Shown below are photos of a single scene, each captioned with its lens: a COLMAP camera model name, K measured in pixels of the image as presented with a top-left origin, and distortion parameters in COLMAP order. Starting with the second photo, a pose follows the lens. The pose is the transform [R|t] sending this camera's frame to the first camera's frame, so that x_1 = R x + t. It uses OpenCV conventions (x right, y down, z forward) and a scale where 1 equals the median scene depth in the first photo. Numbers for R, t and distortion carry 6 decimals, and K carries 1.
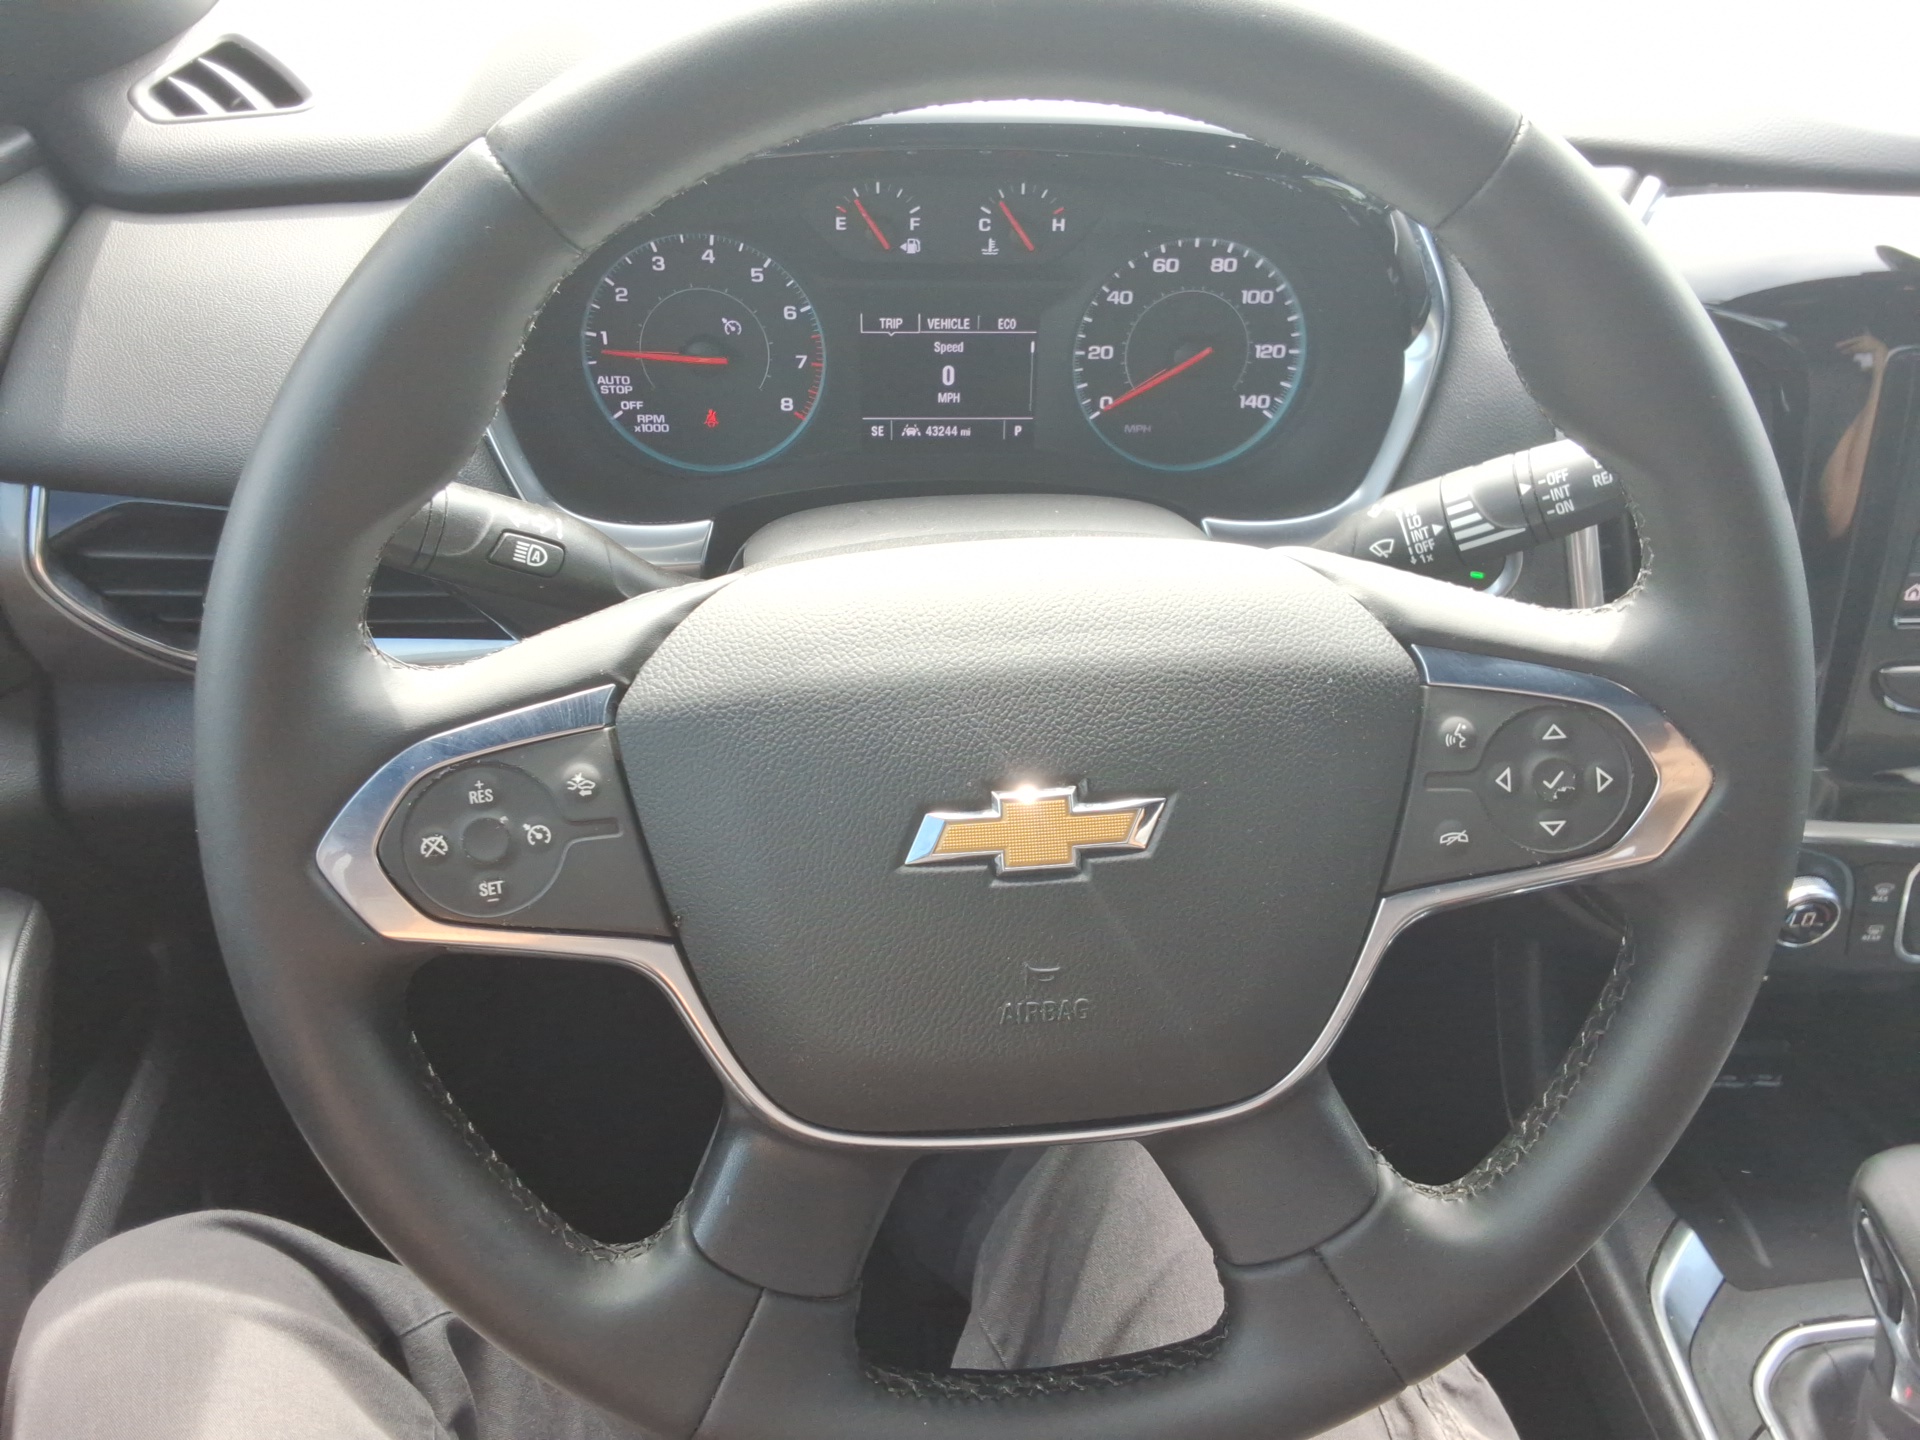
lens RADIAL K [[1547.1, 0, 961.7], [0, 1547.1, 730.9], [0, 0, 1]] dist [0.081363, -0.043123]
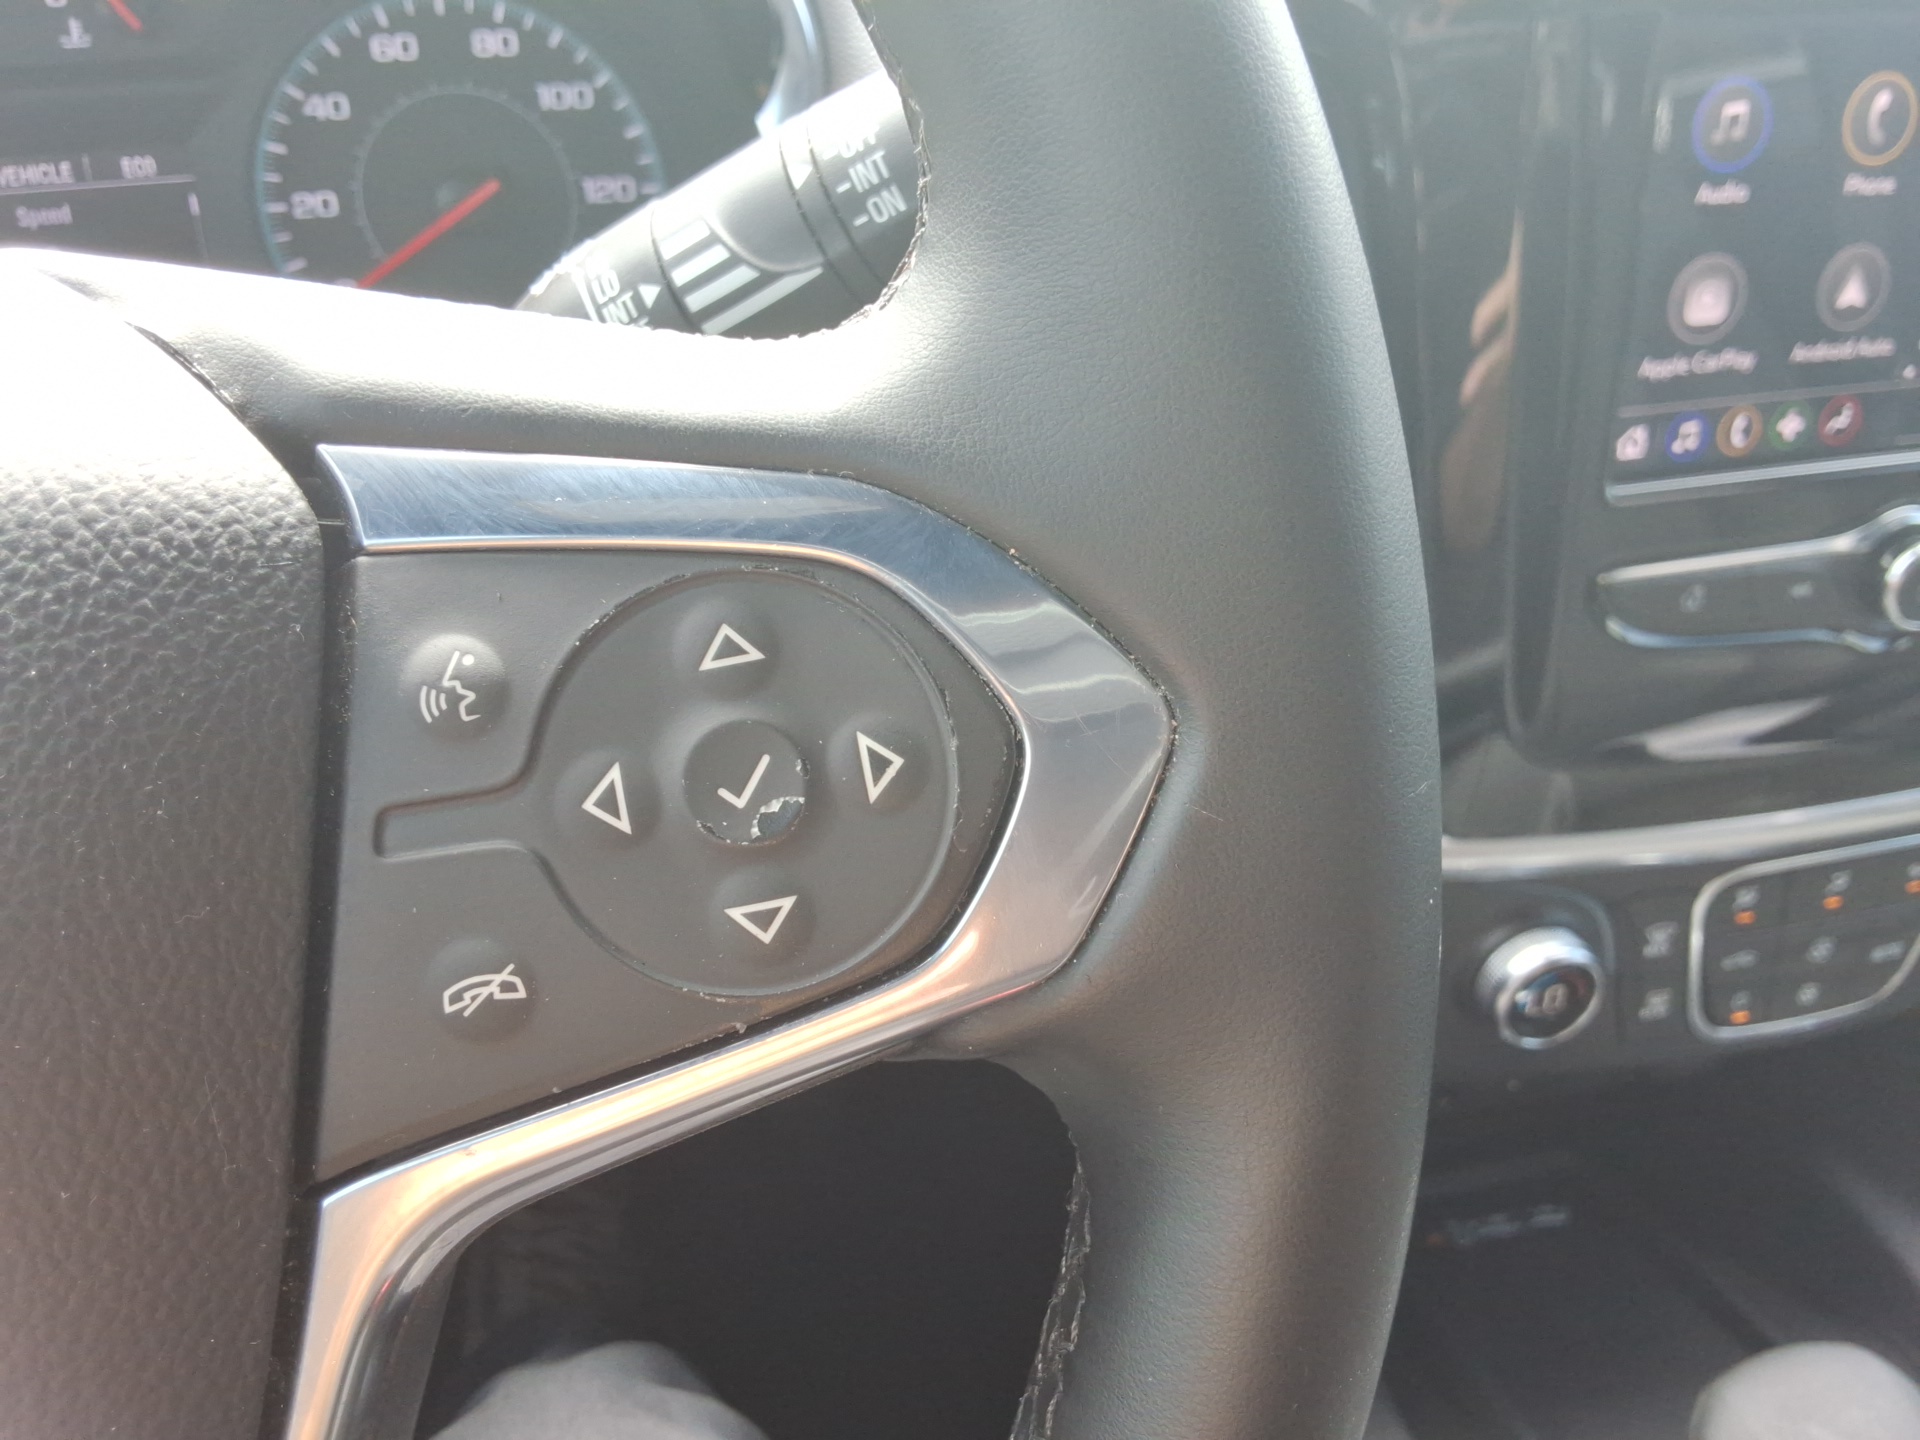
lens RADIAL K [[1535.2, 0, 955.4], [0, 1535.2, 722.8], [0, 0, 1]] dist [0.103775, -0.157490]
pose [[0.985782, -0.115826, 0.121727, 0.328770], [0.126114, 0.988745, -0.080492, 0.044109], [-0.111034, 0.094699, 0.989294, 0.560260]]
